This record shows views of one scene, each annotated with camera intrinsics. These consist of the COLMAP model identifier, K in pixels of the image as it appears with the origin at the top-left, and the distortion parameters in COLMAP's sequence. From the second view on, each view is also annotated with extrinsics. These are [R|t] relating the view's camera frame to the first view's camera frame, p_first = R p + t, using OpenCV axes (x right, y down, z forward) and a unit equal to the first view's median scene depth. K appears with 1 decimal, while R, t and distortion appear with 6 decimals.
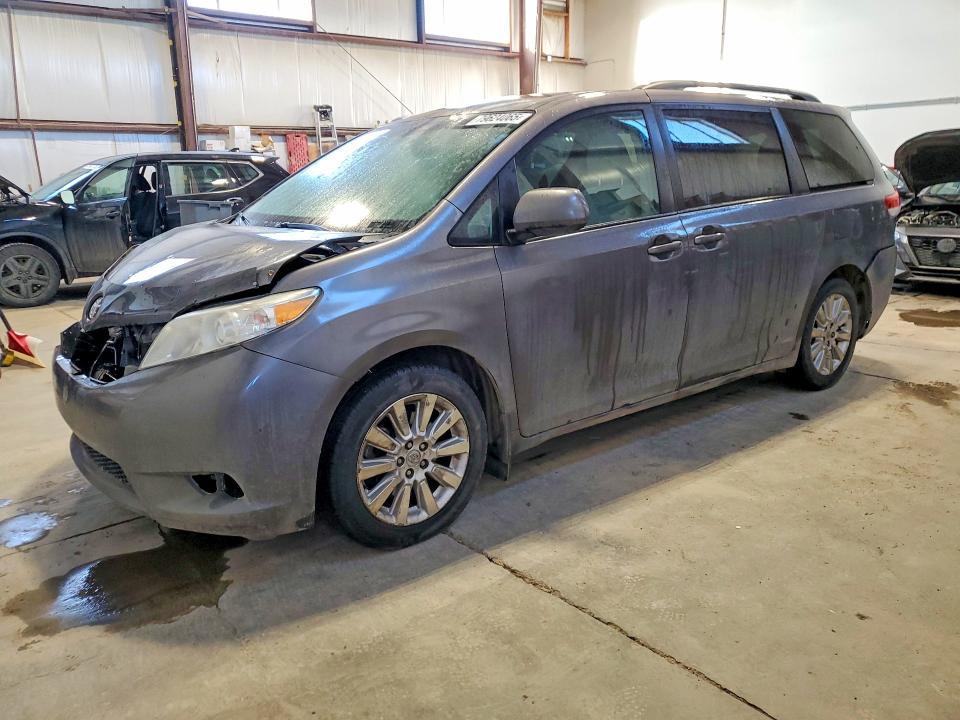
lens RADIAL K [[727.8, 0, 479.5], [0, 727.8, 359.7], [0, 0, 1]] dist [0.012884, -0.001052]
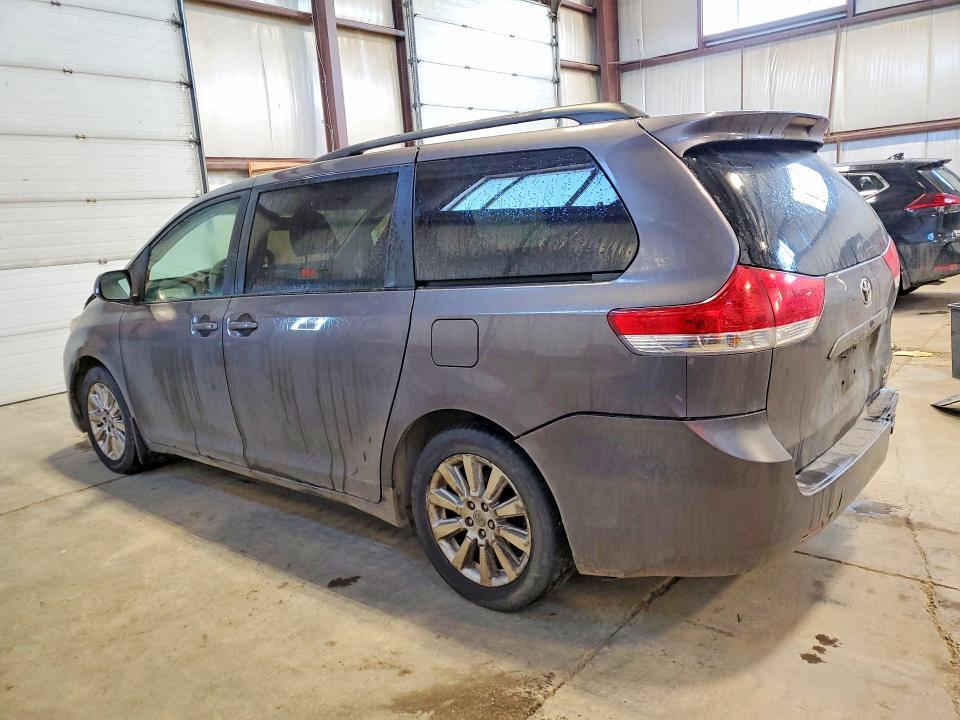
lens RADIAL K [[739.4, 0, 479.5], [0, 739.4, 386.5], [0, 0, 1]] dist [0.026833, 0.002316]
pose [[0.198844, 0.223312, -0.954250, 1.281410], [-0.171988, 0.966534, 0.190349, -0.315427], [0.964822, 0.126270, 0.230596, 1.053731]]
